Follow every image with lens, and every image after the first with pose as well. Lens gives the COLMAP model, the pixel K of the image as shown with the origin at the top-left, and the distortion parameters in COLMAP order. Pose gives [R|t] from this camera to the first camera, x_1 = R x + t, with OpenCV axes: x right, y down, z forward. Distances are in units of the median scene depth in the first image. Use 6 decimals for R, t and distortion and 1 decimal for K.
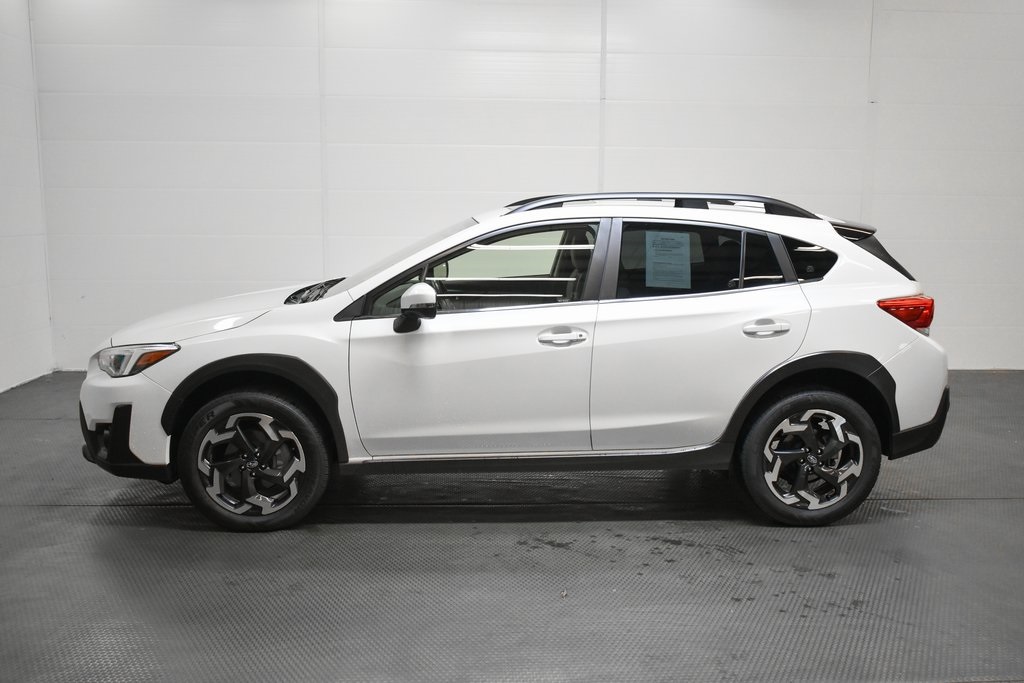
lens RADIAL K [[909.6, 0, 510.5], [0, 909.6, 344.7], [0, 0, 1]] dist [-0.030611, 0.013214]
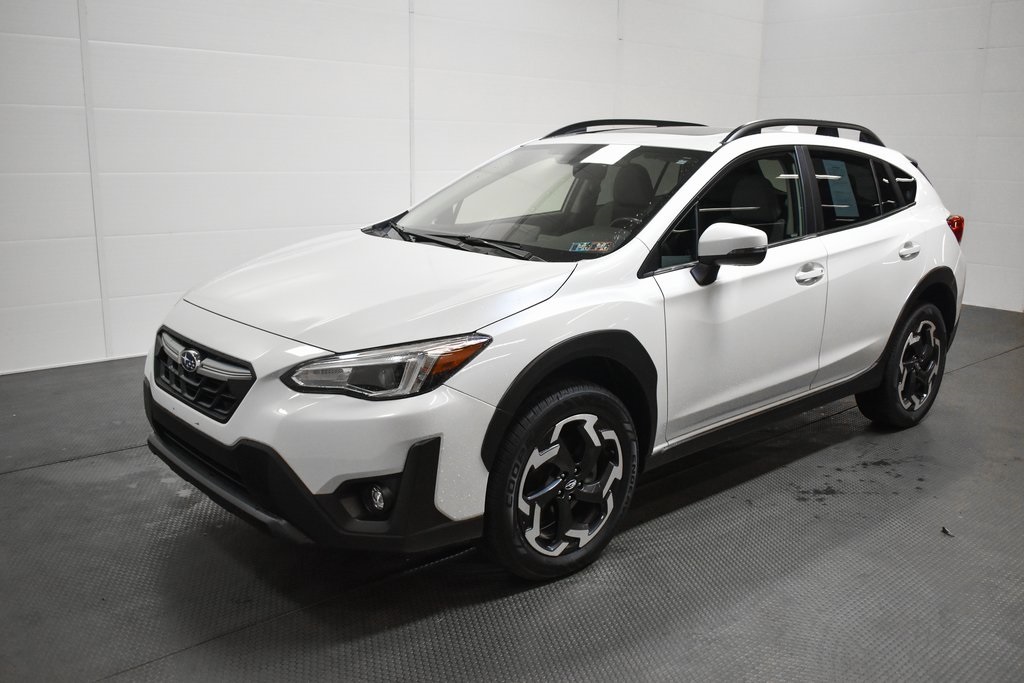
lens RADIAL K [[909.6, 0, 510.5], [0, 909.6, 344.7], [0, 0, 1]] dist [-0.030611, 0.013214]
pose [[0.766227, -0.132868, 0.628683, -0.769836], [0.089572, 0.990922, 0.100256, -0.057598], [-0.636296, -0.020506, 0.771172, 0.471309]]
